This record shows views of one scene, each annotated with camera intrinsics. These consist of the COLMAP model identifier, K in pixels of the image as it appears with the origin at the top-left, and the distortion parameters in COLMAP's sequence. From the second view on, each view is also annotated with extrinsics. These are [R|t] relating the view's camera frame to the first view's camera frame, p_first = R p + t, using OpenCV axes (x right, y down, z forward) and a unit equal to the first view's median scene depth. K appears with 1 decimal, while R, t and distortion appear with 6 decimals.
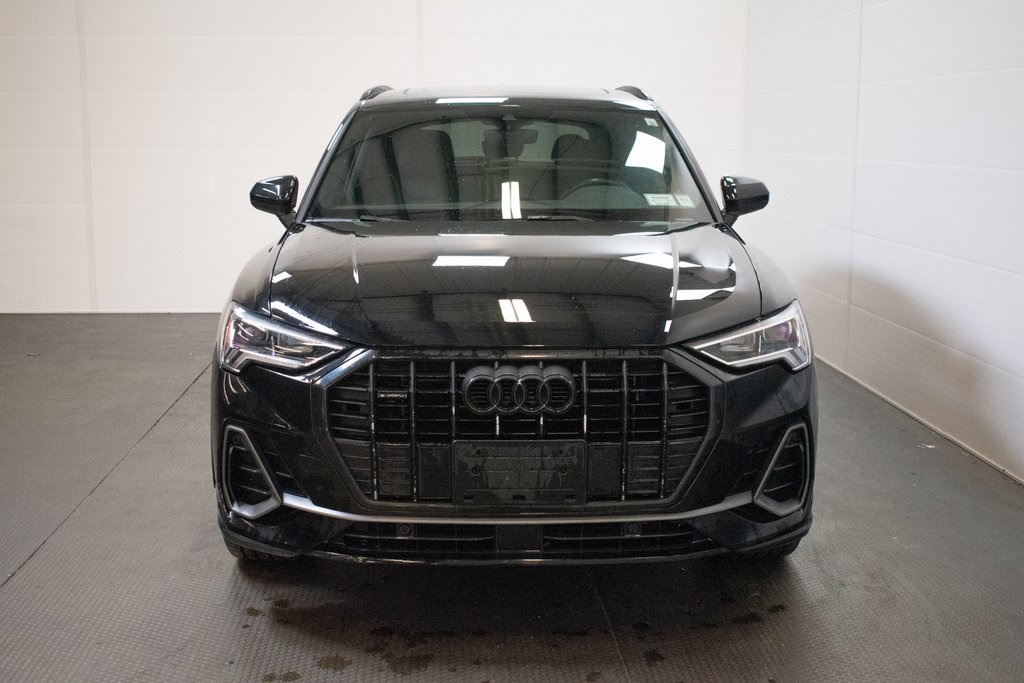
lens RADIAL K [[1204.5, 0, 513.2], [0, 1204.5, 347.8], [0, 0, 1]] dist [-0.050086, 0.000000]
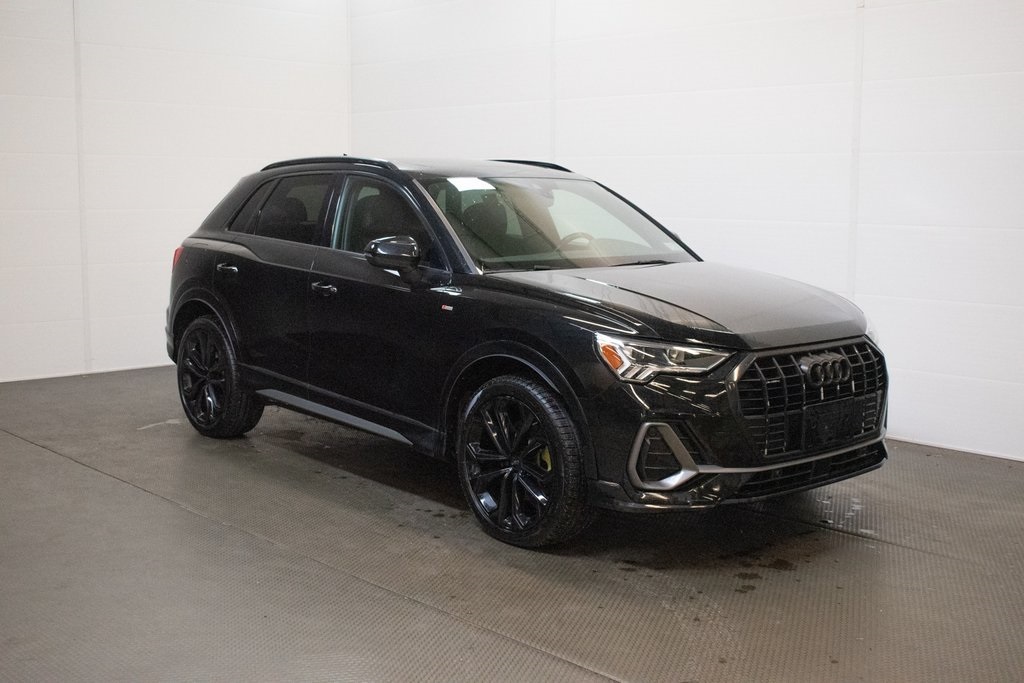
lens RADIAL K [[1204.5, 0, 510.9], [0, 1204.5, 343.2], [0, 0, 1]] dist [-0.050086, 0.000000]
pose [[0.760868, -0.082547, 0.643635, -0.796199], [0.110571, 0.993863, -0.003247, -0.023439], [-0.639417, 0.073638, 0.765325, 0.046670]]
